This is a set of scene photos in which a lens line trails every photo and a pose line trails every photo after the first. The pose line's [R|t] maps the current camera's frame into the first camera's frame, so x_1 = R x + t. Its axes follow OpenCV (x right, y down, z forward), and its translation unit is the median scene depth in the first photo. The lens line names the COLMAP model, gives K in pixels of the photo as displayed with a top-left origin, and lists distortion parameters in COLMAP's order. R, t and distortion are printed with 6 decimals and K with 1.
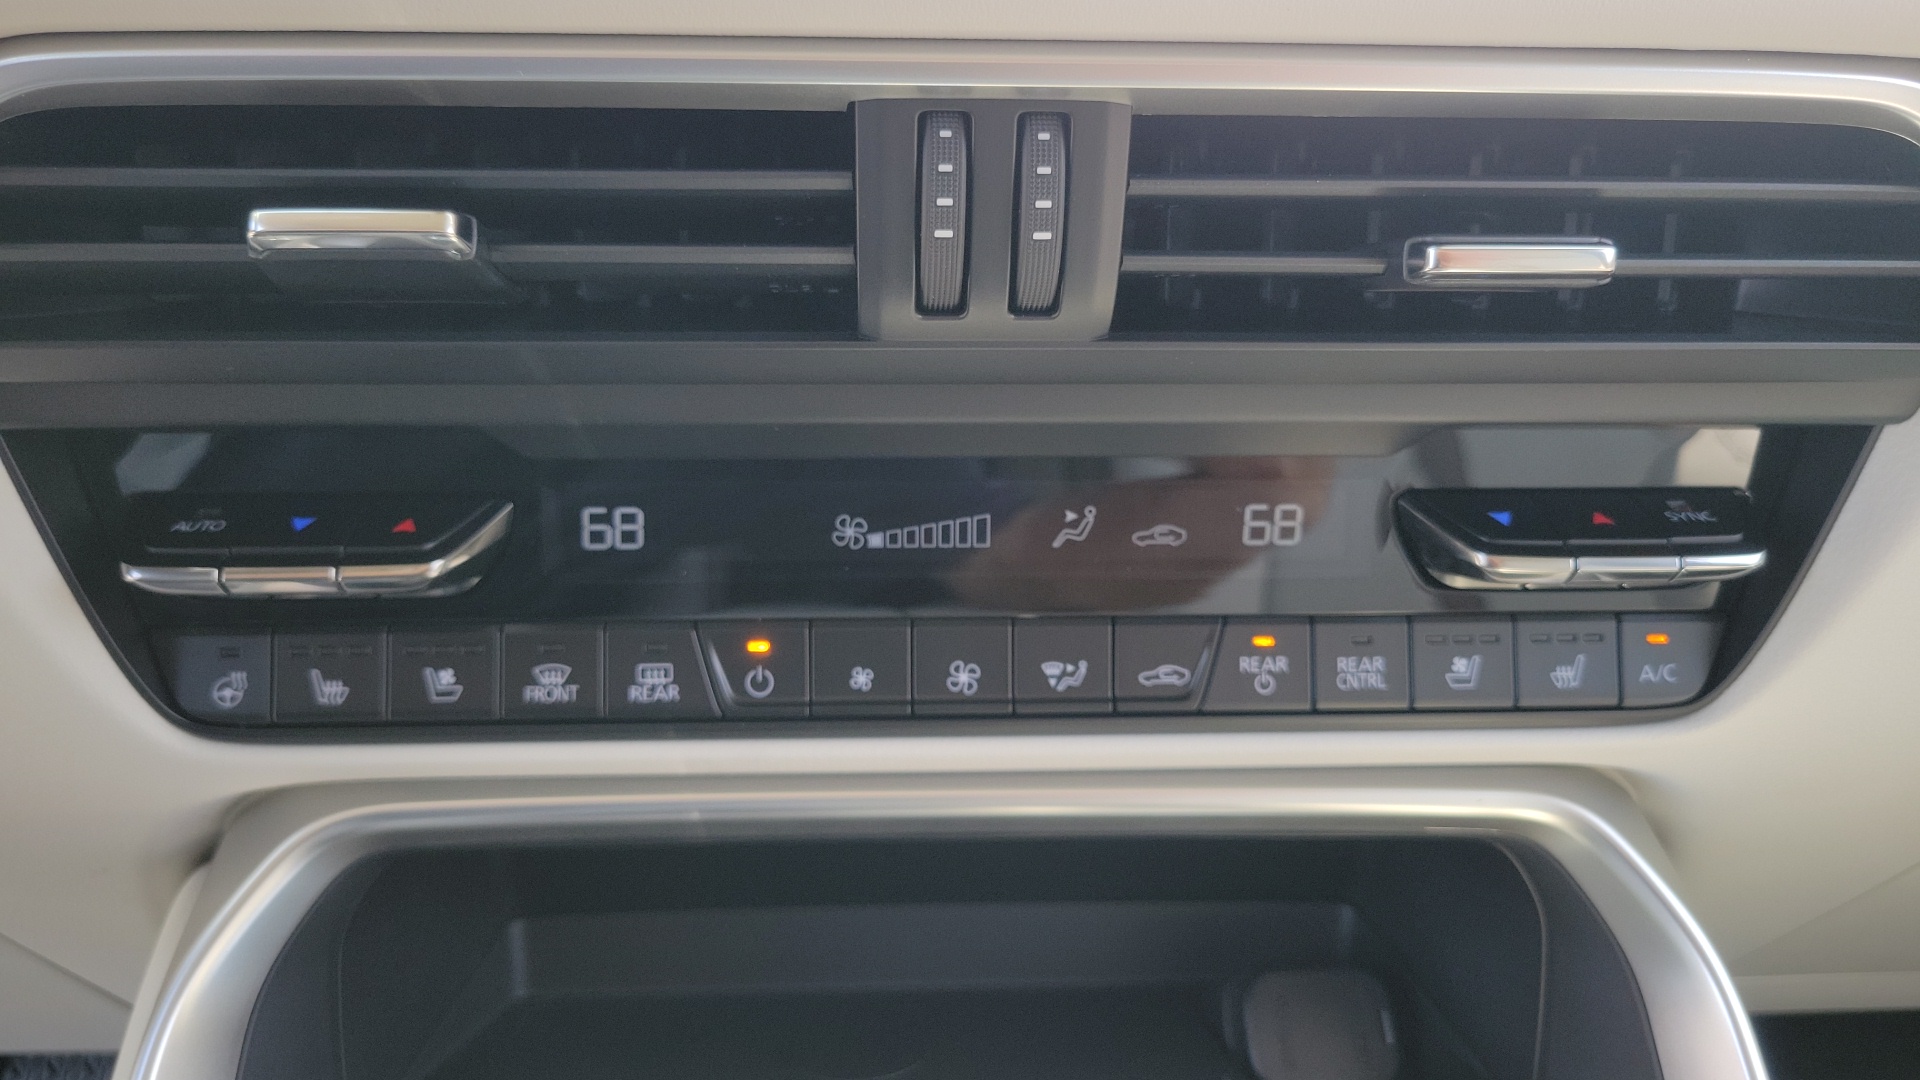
lens RADIAL K [[1470.1, 0, 971.7], [0, 1470.1, 528.0], [0, 0, 1]] dist [0.012802, 0.002746]
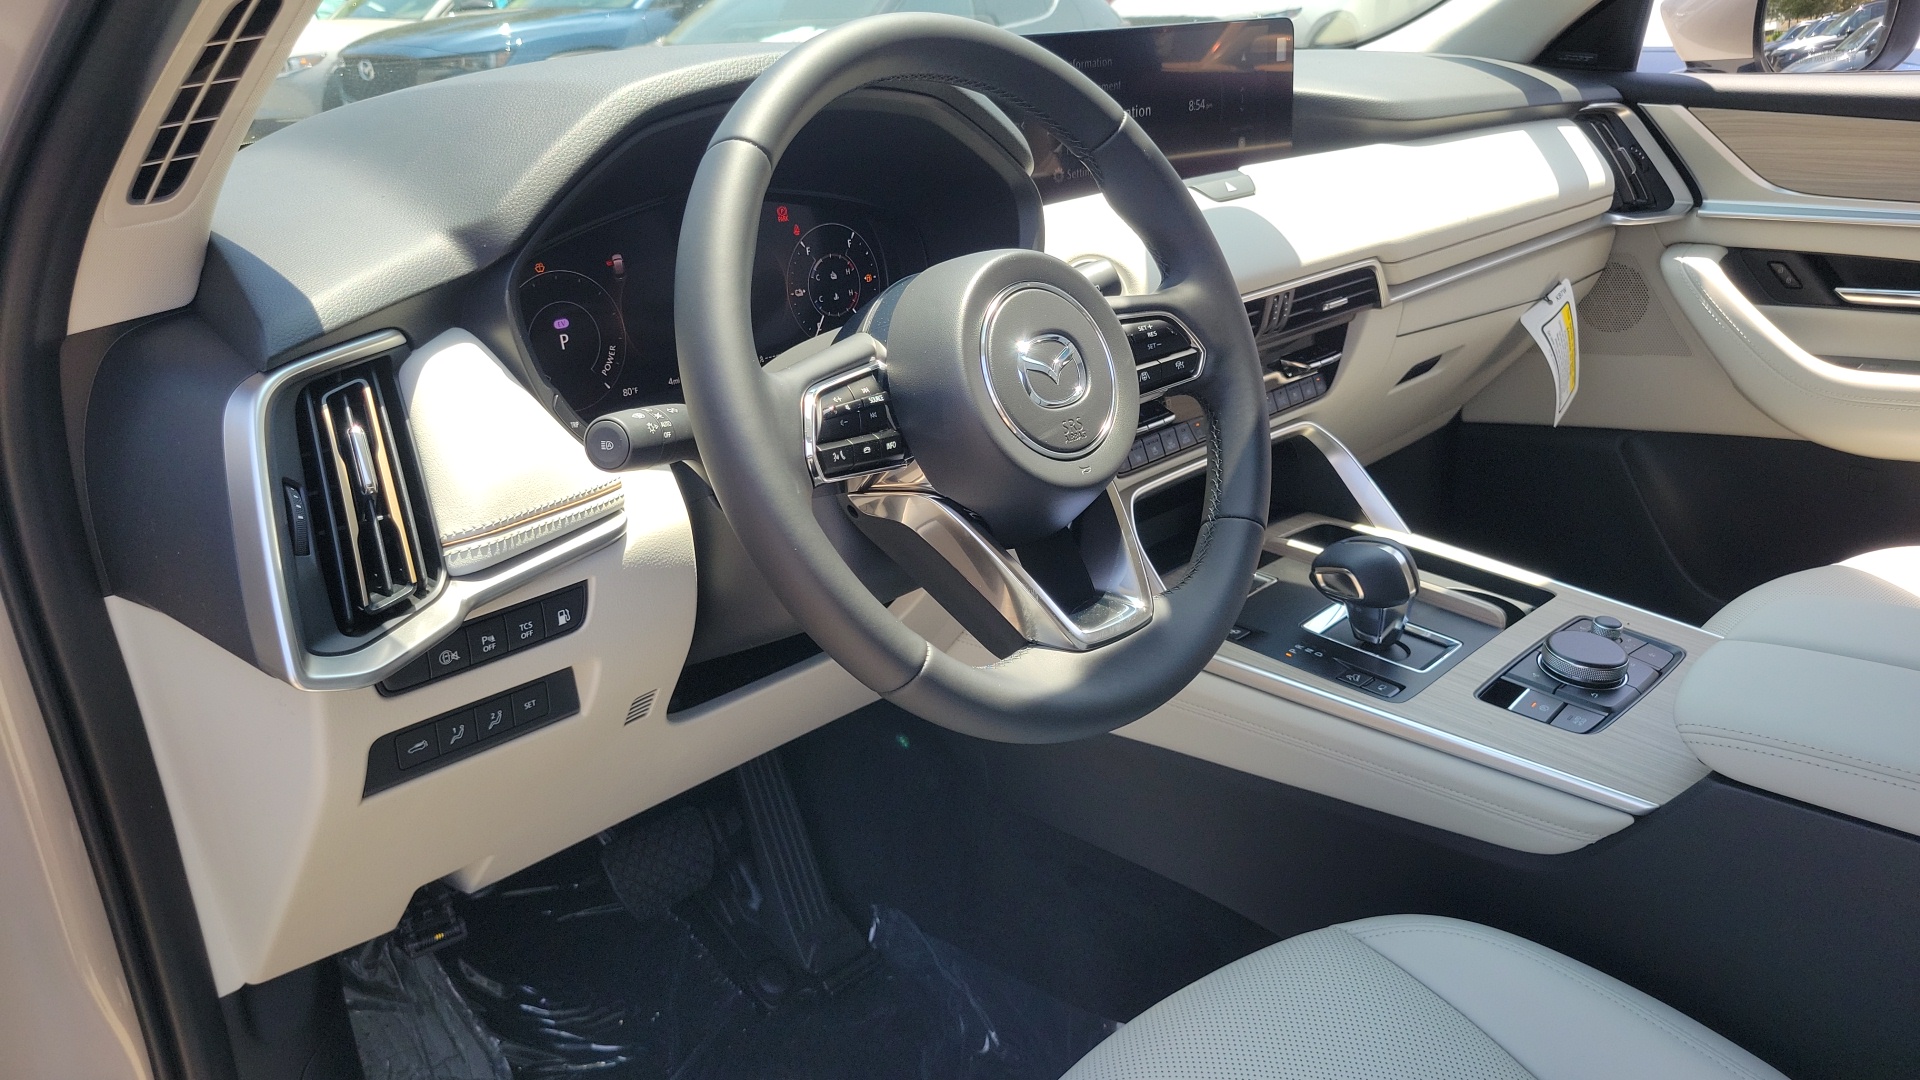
lens RADIAL K [[1442.3, 0, 962.7], [0, 1442.3, 543.3], [0, 0, 1]] dist [0.030225, -0.016449]
pose [[0.741600, -0.280397, 0.609432, -3.185563], [0.266472, 0.956840, 0.115976, -0.245174], [-0.615648, 0.076389, 0.784310, -1.740985]]
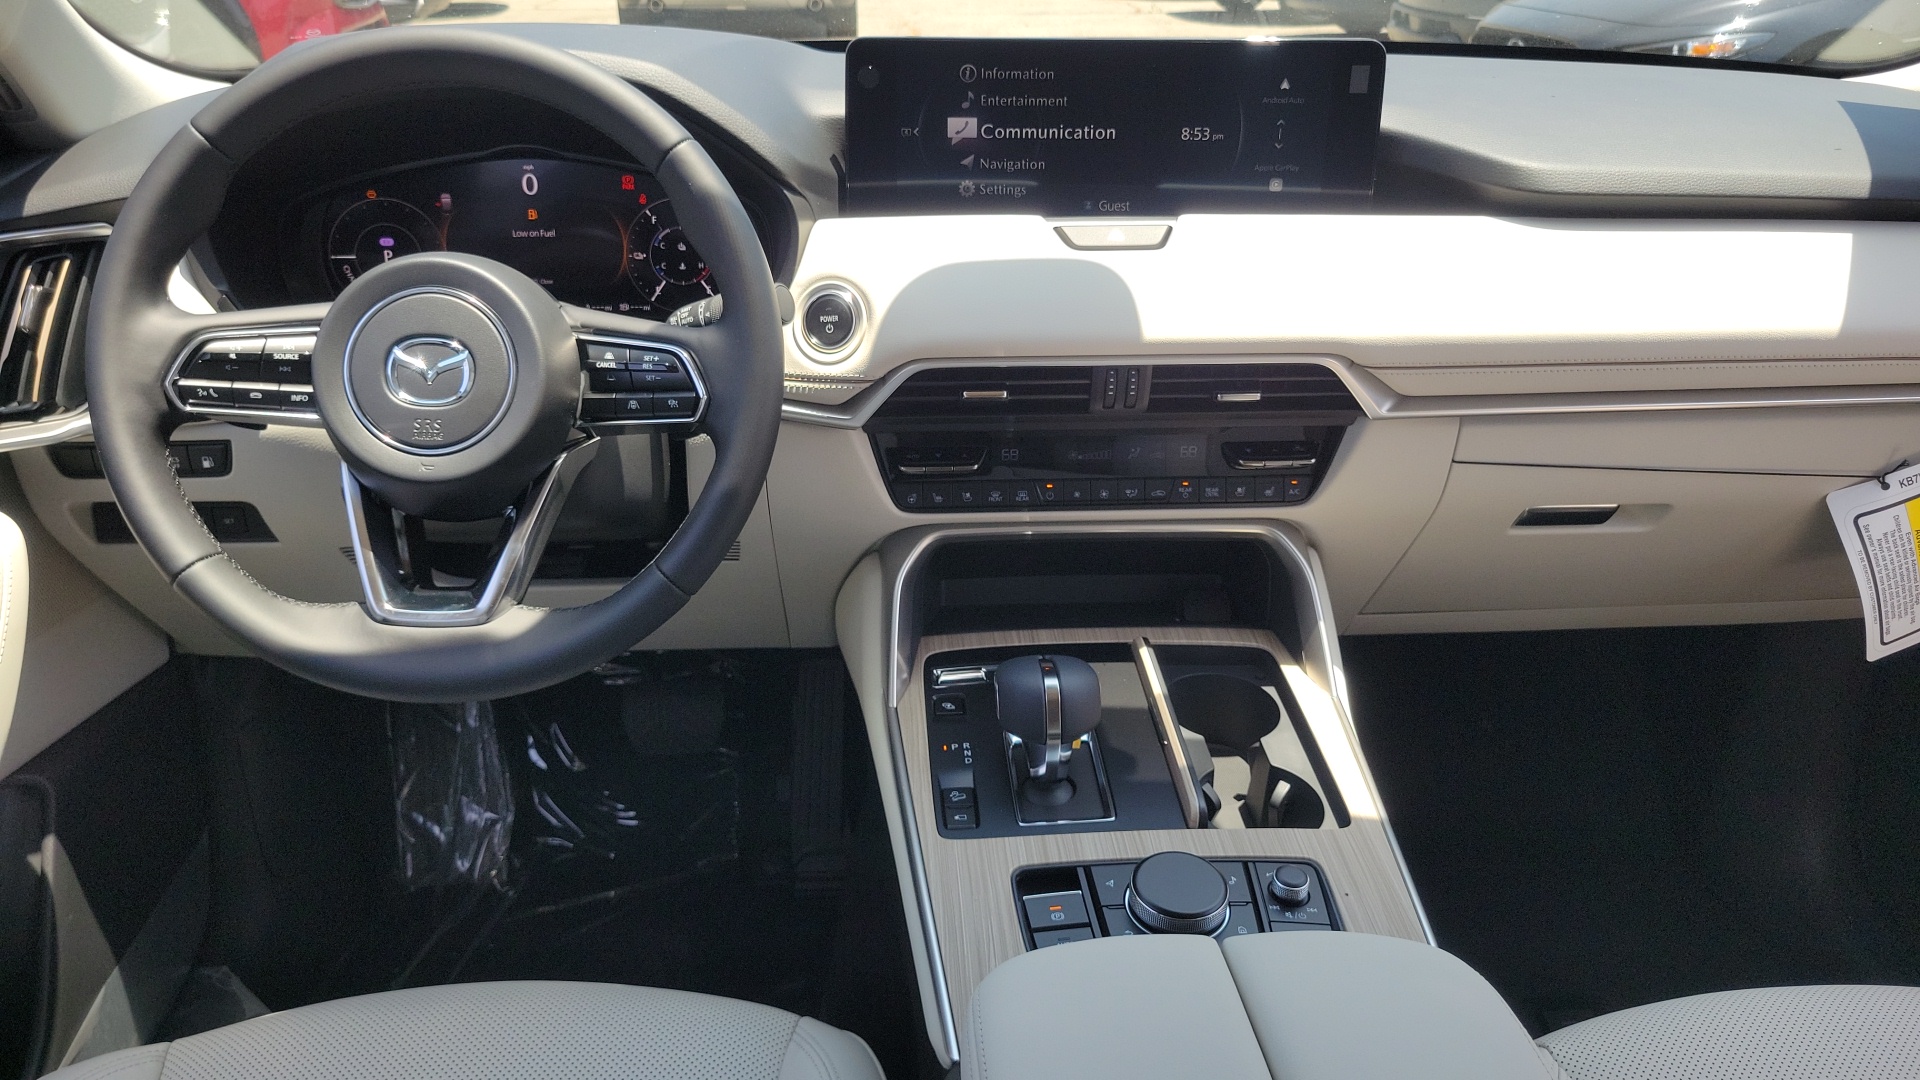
lens RADIAL K [[1440.8, 0, 948.7], [0, 1440.8, 536.0], [0, 0, 1]] dist [0.023332, -0.010184]
pose [[0.999910, -0.008396, -0.010465, -0.363333], [0.009303, 0.995903, 0.089945, -0.124675], [0.009667, -0.090034, 0.995892, -2.654936]]
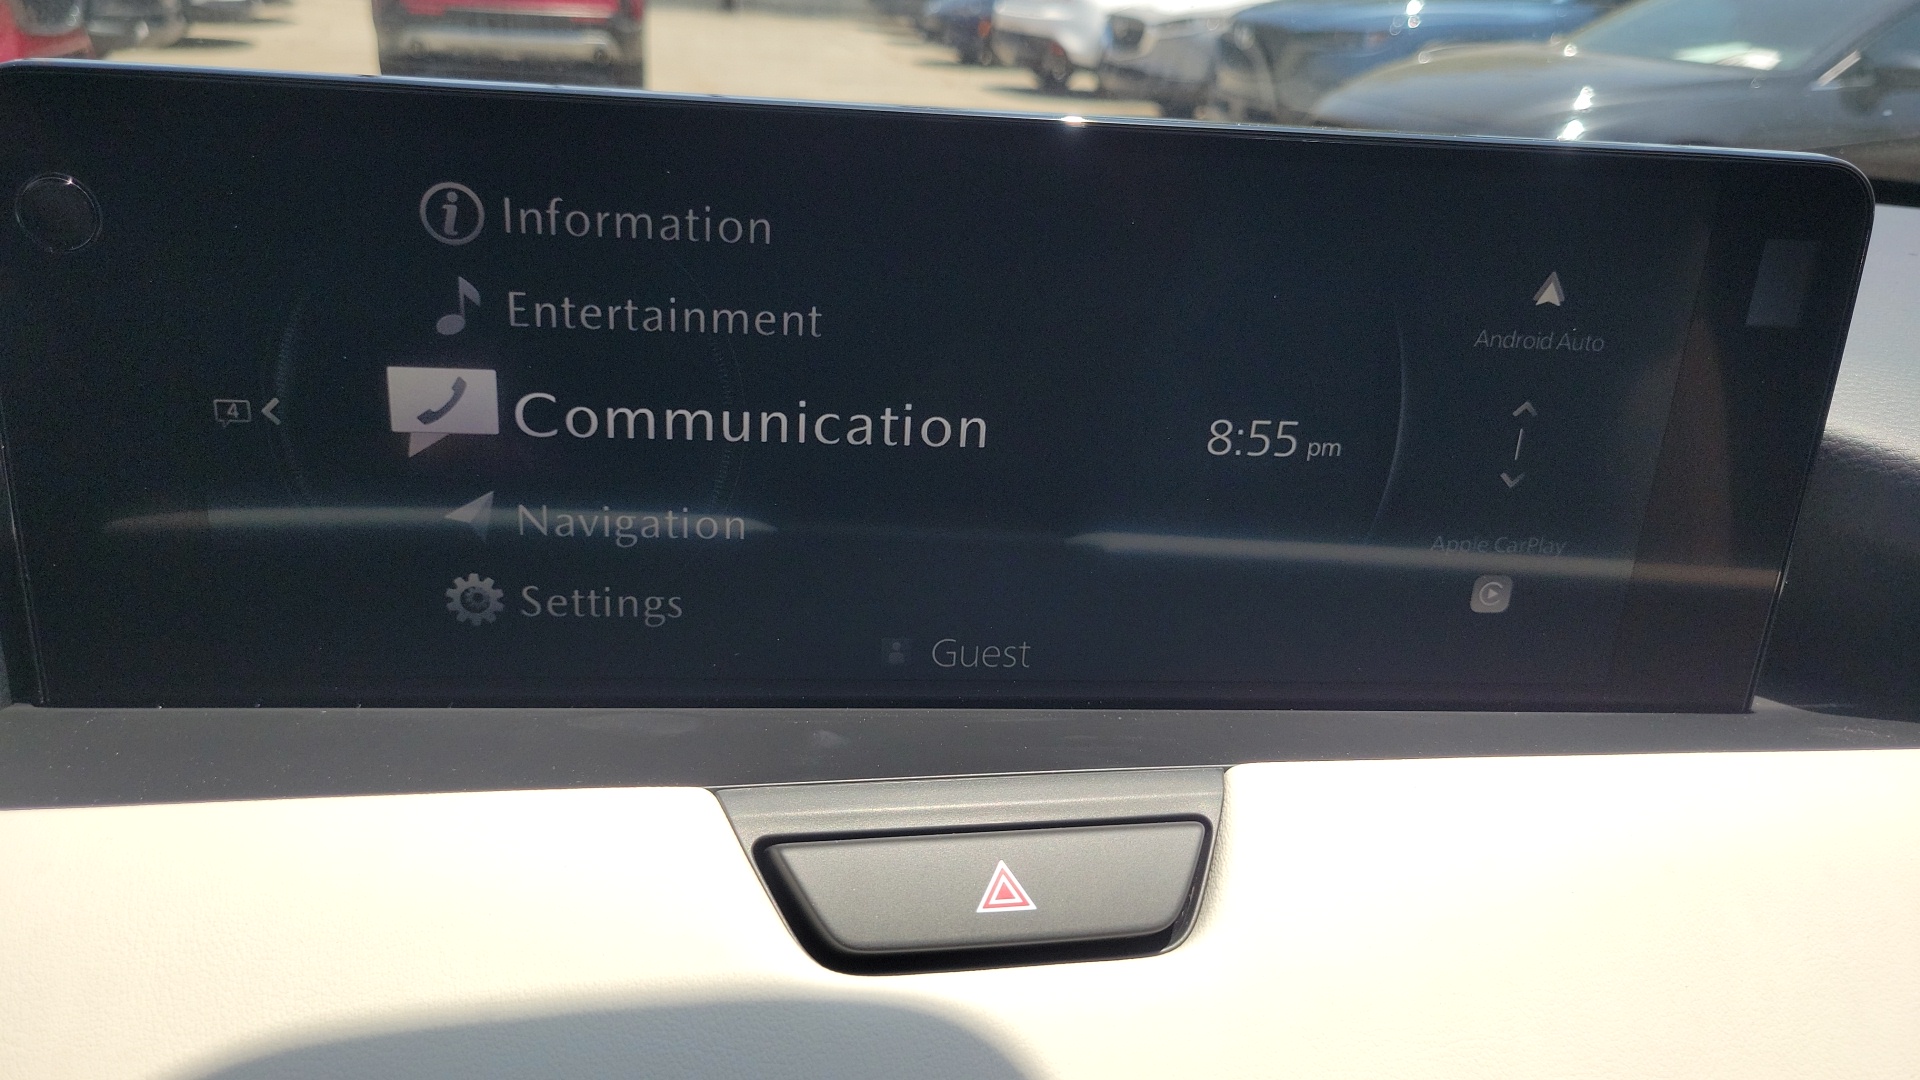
lens RADIAL K [[1470.1, 0, 971.7], [0, 1470.1, 528.0], [0, 0, 1]] dist [0.012802, 0.002746]
pose [[0.992617, -0.000757, 0.121288, -0.118403], [-0.003907, 0.999262, 0.038209, -0.767399], [-0.121227, -0.038401, 0.991882, -0.040304]]
